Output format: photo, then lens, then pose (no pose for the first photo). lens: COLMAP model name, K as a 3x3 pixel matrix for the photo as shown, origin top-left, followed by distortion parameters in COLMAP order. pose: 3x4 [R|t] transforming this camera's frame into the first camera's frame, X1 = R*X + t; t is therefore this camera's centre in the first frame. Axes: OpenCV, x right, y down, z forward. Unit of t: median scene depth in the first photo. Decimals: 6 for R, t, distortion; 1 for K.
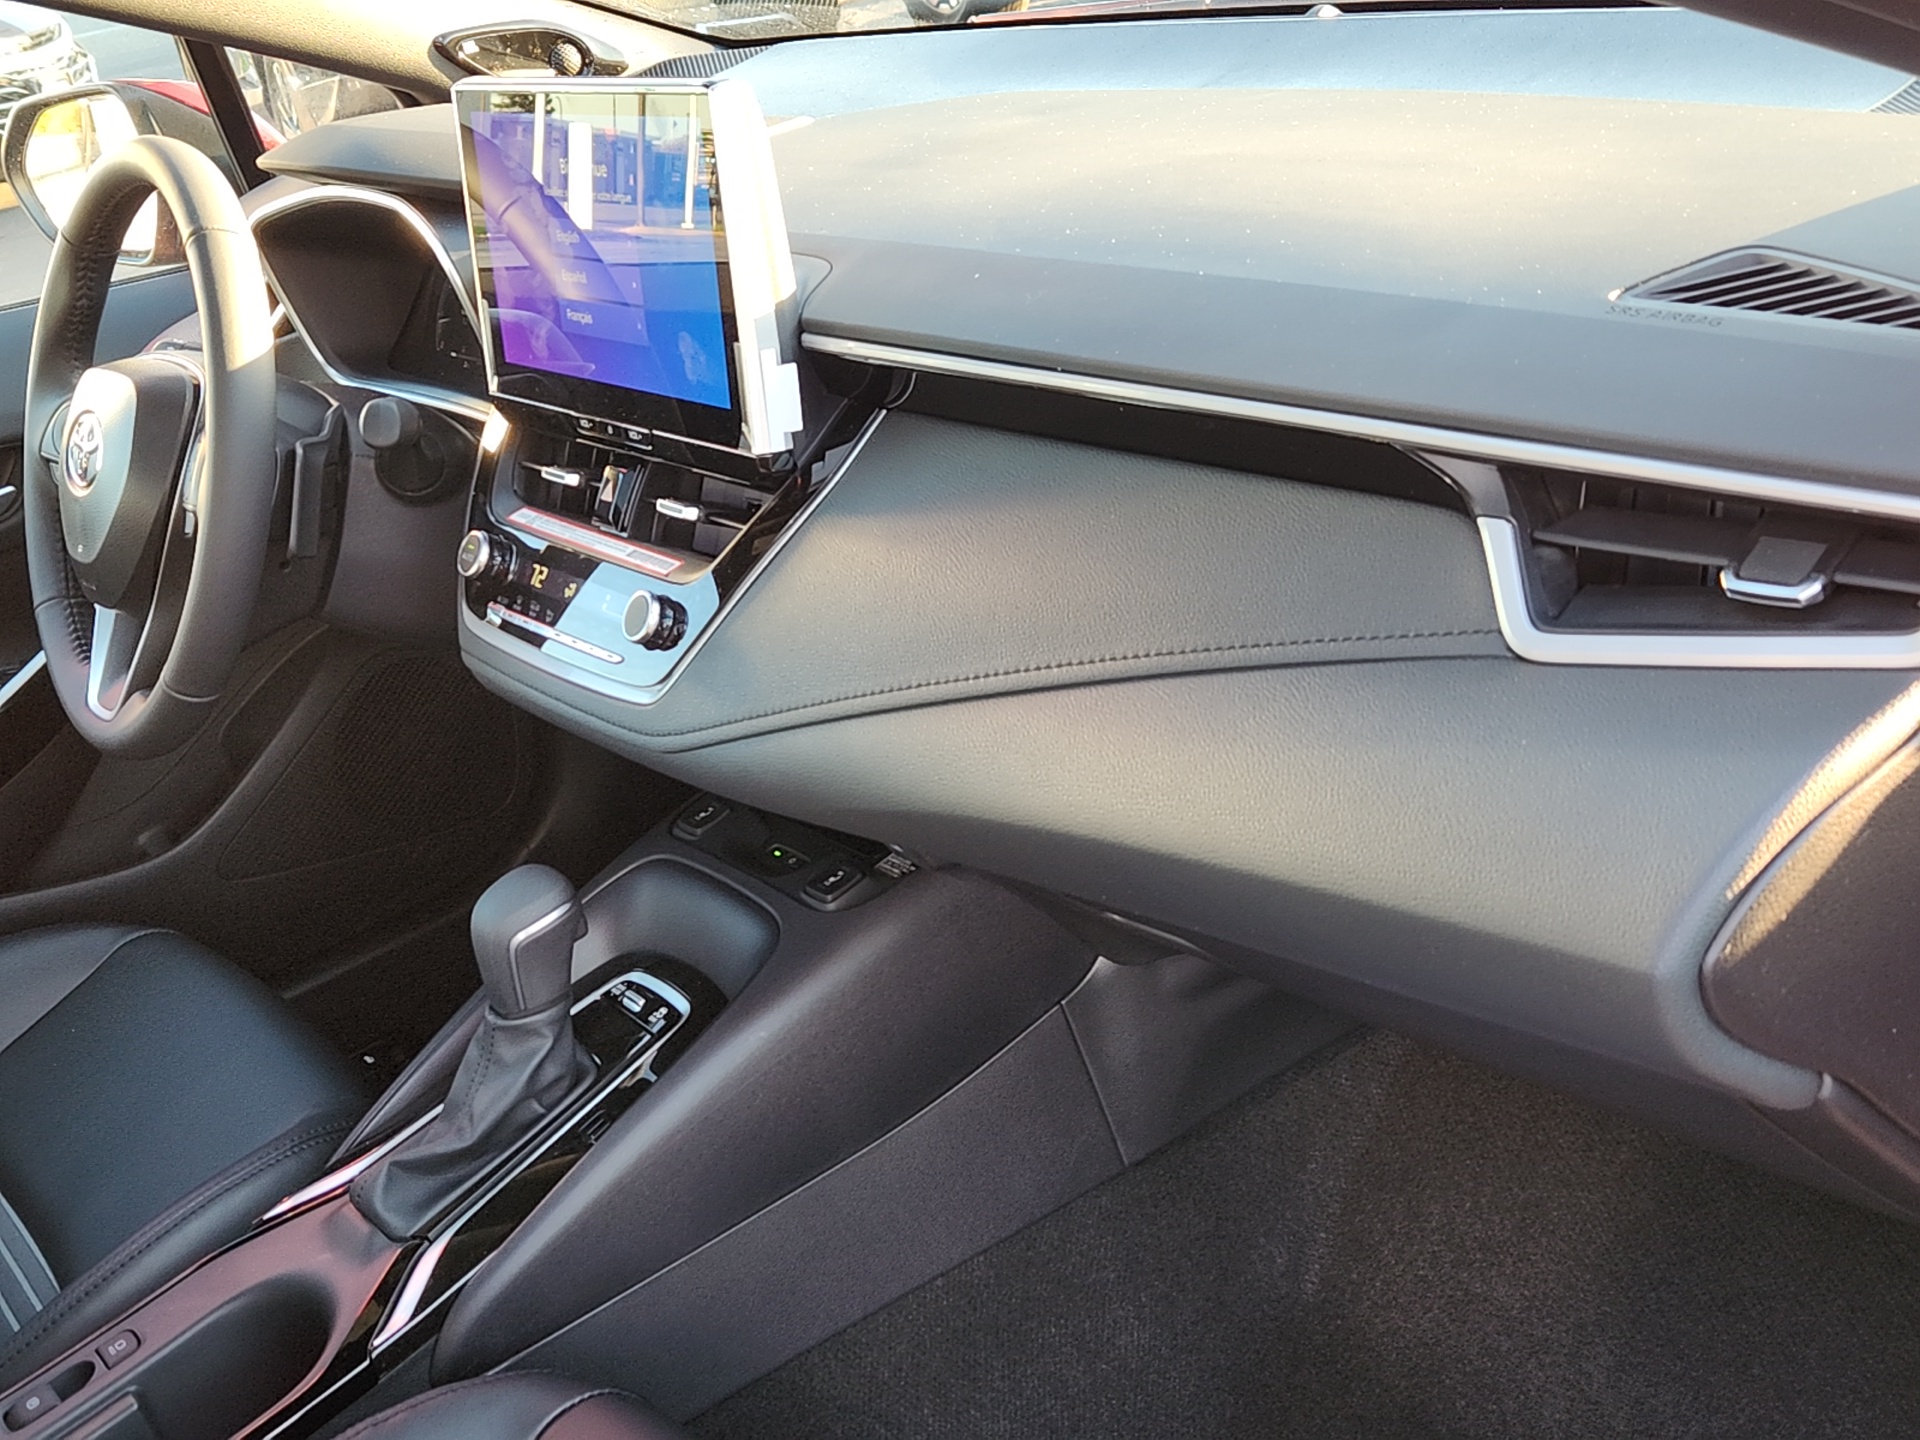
lens RADIAL K [[2111.2, 0, 953.4], [0, 2111.2, 739.5], [0, 0, 1]] dist [0.030529, 0.000000]
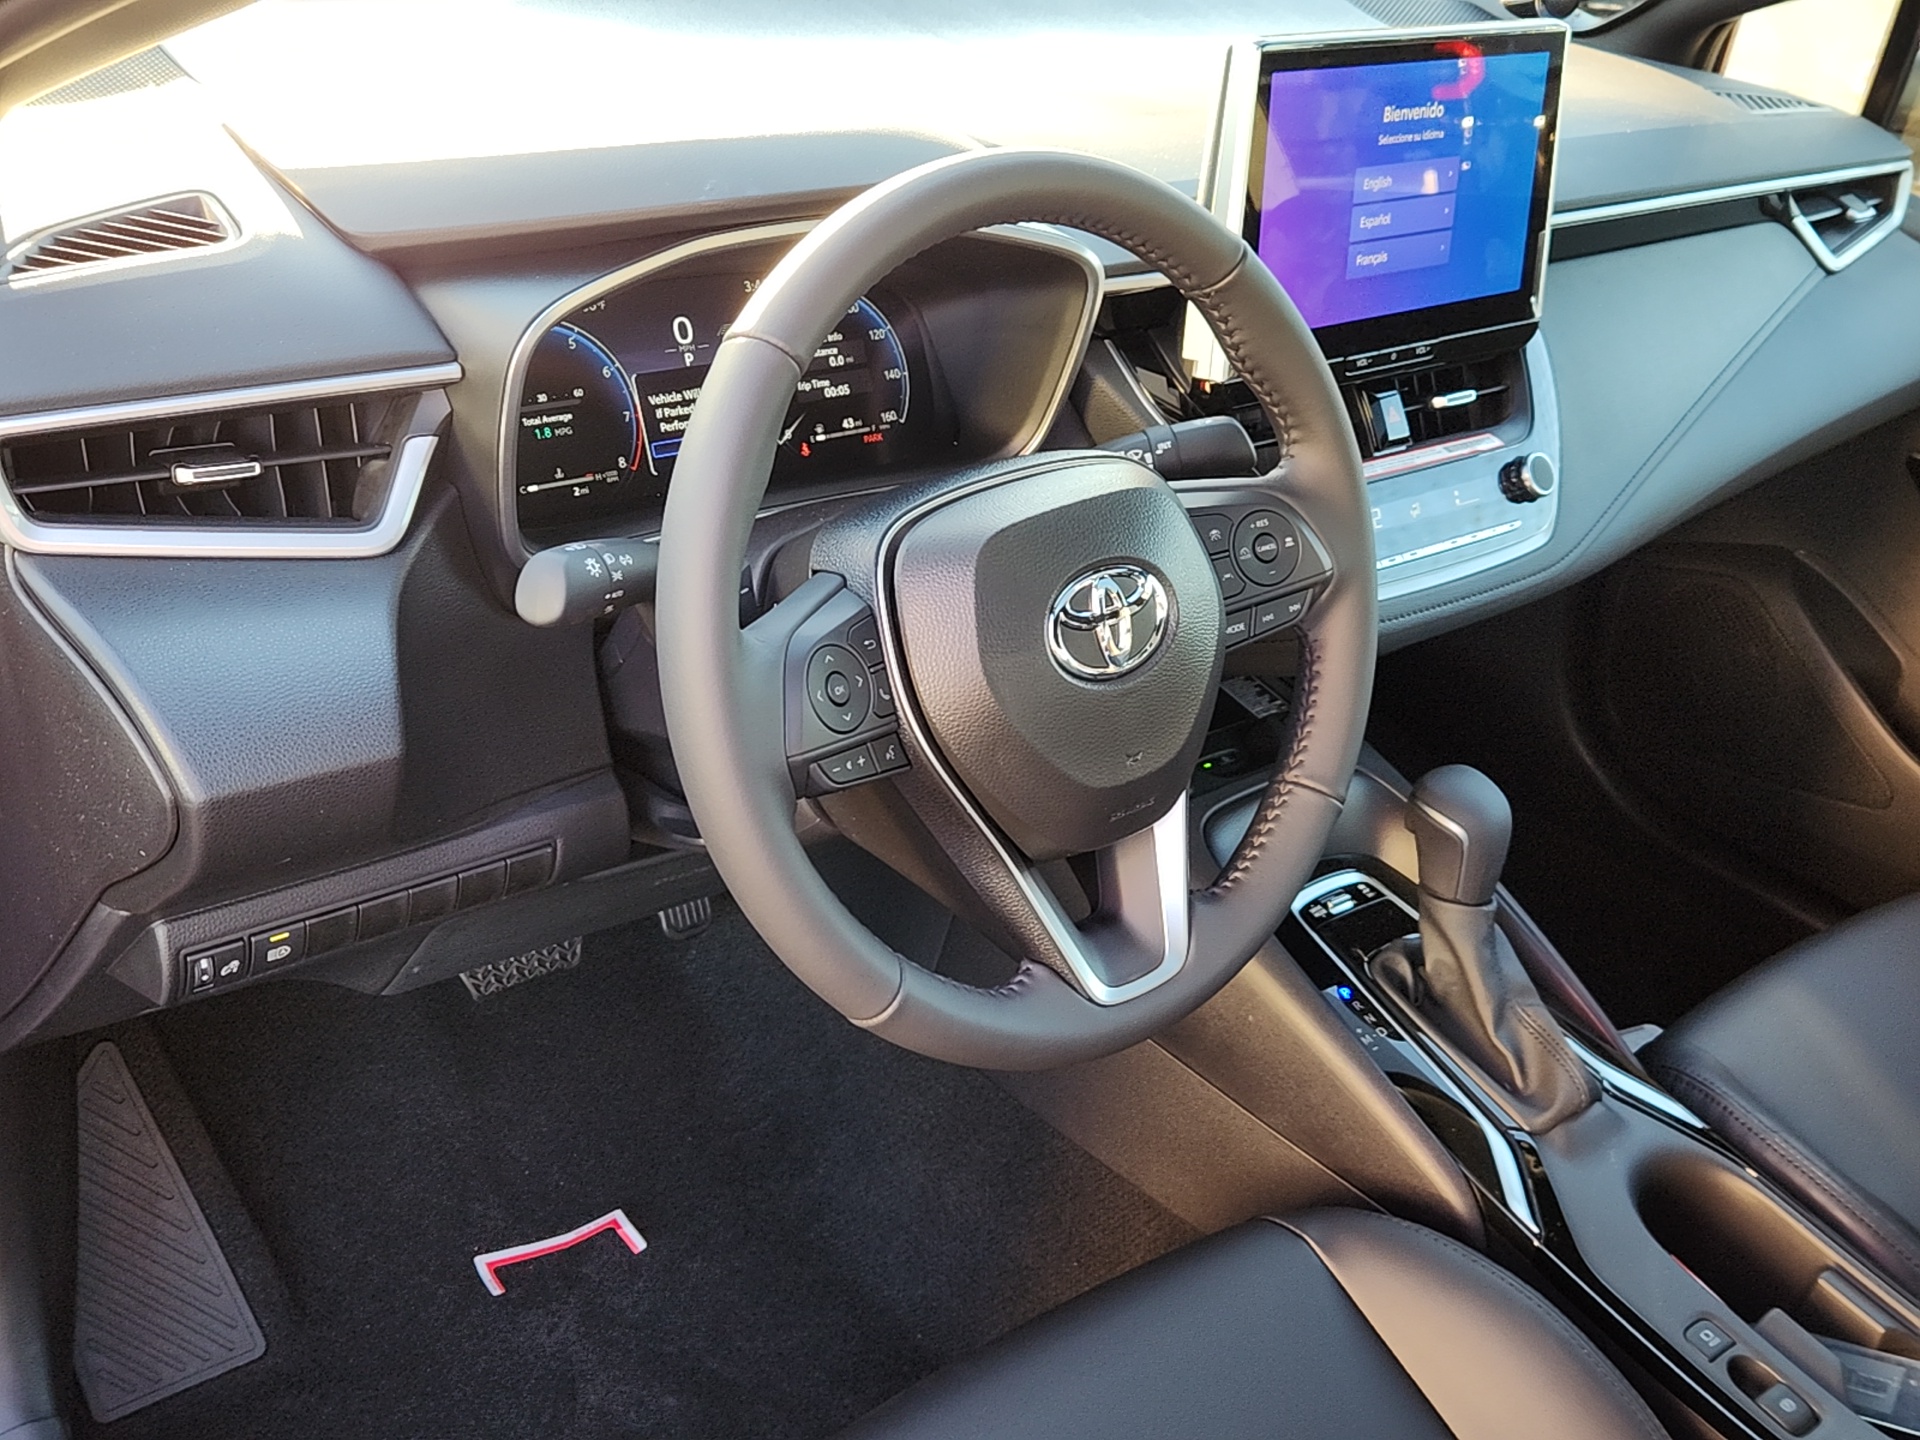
lens RADIAL K [[2111.2, 0, 956.9], [0, 2111.2, 720.8], [0, 0, 1]] dist [0.030529, 0.000000]
pose [[-0.086729, -0.333950, 0.938592, -1.185039], [0.297568, 0.890449, 0.344317, -0.407905], [-0.950753, 0.309157, 0.022144, 1.217239]]
